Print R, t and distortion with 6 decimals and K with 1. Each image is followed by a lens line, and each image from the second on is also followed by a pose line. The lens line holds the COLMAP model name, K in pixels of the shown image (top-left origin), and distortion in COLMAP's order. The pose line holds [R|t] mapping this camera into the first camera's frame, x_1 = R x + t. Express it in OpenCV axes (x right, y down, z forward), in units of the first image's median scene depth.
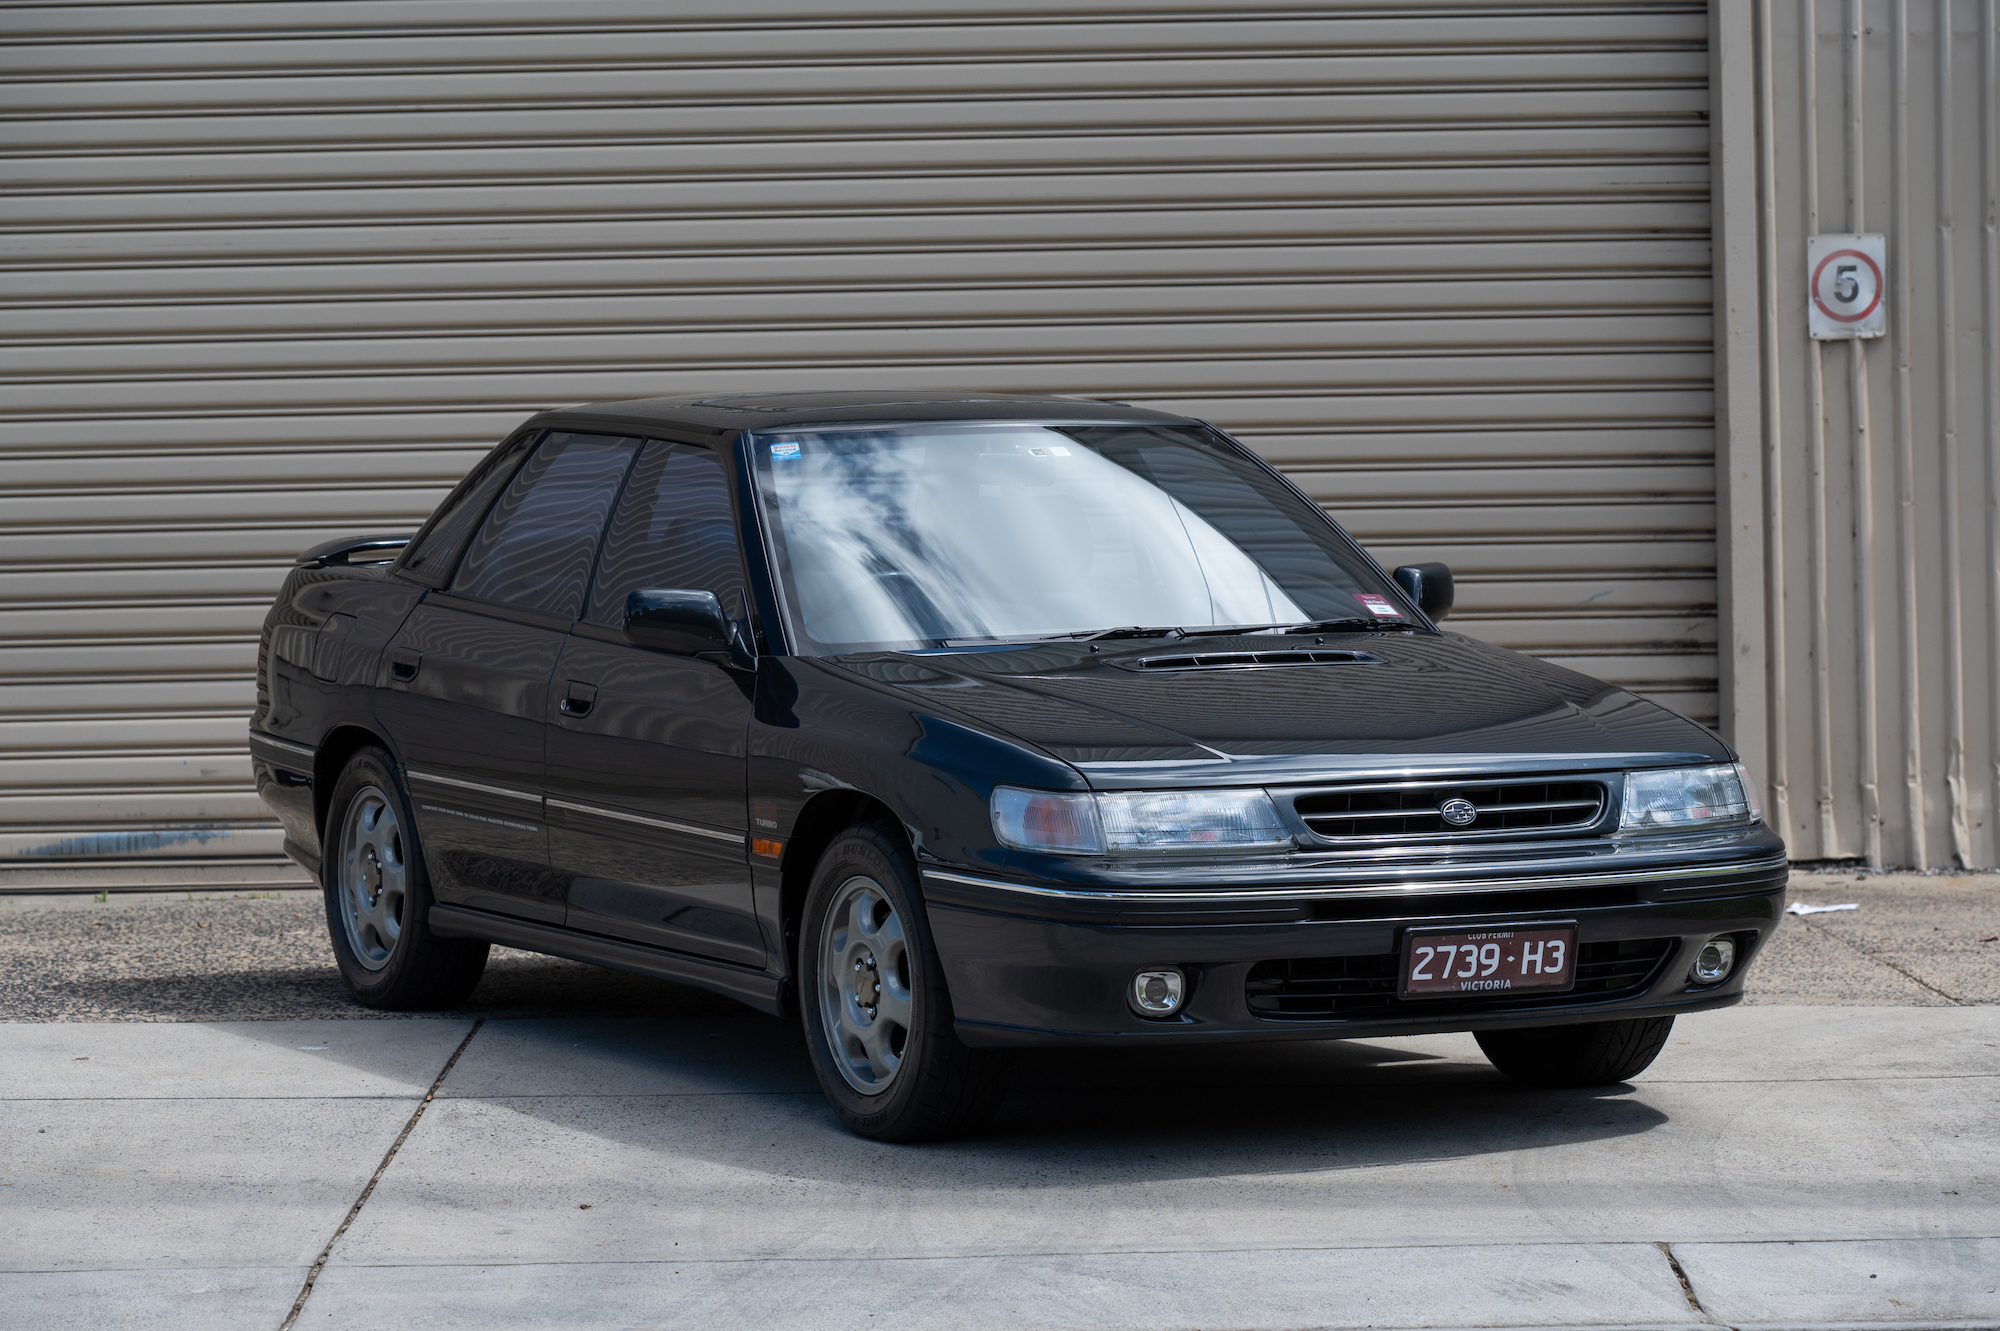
lens RADIAL K [[6457.8, 0, 995.0], [0, 6457.8, 665.6], [0, 0, 1]] dist [-0.100702, 0.000000]
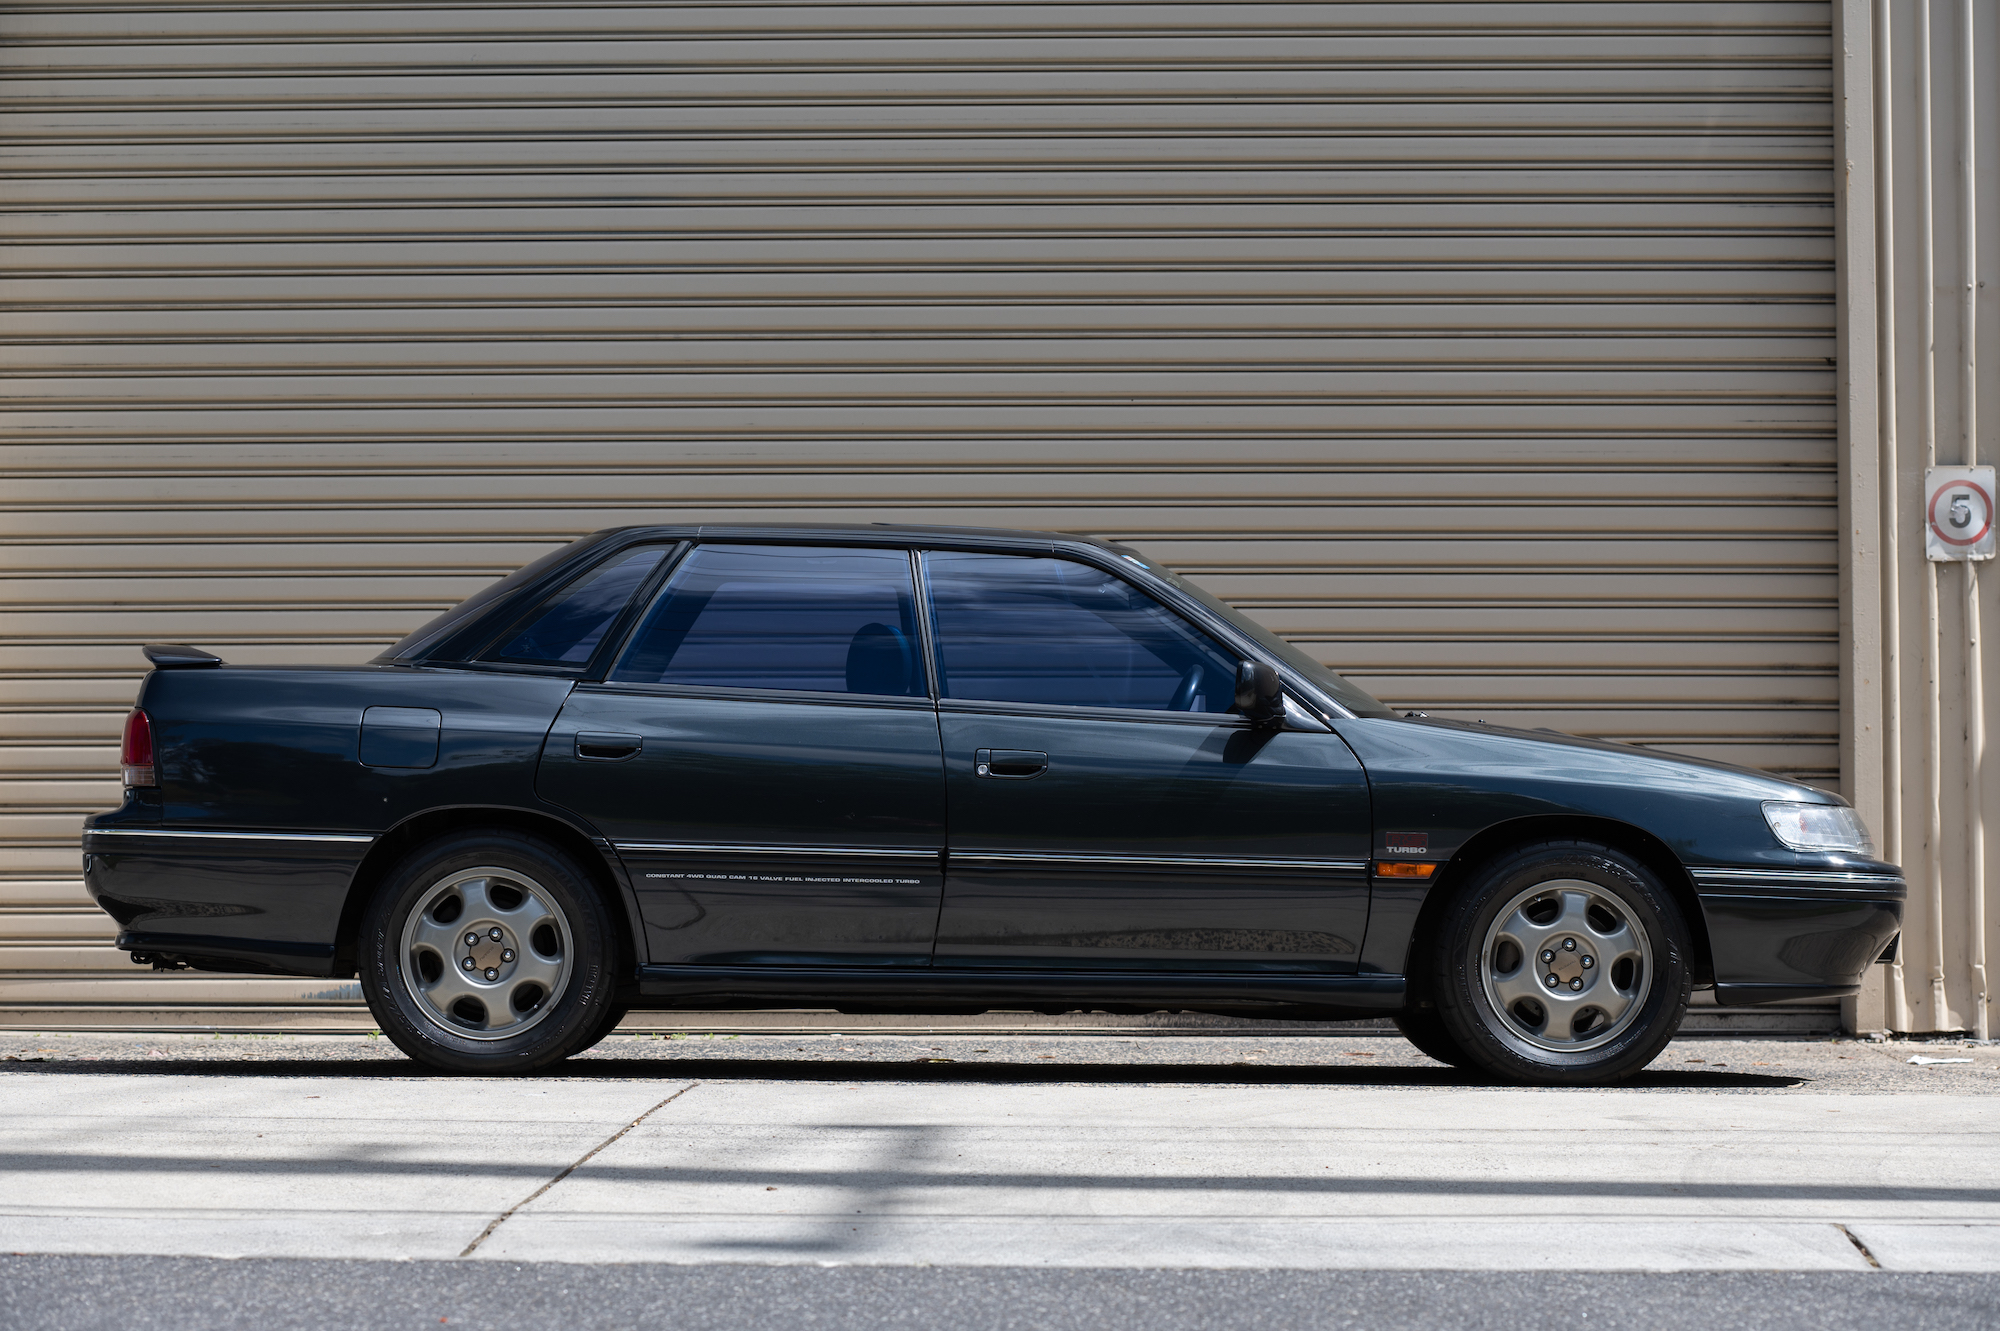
lens RADIAL K [[5218.2, 0, 993.2], [0, 5218.2, 671.3], [0, 0, 1]] dist [-0.097634, 0.000000]
pose [[0.999109, 0.017212, -0.038534, 0.001157], [-0.020107, 0.996900, -0.076067, 0.039437], [0.037105, 0.076774, 0.996358, 0.106471]]
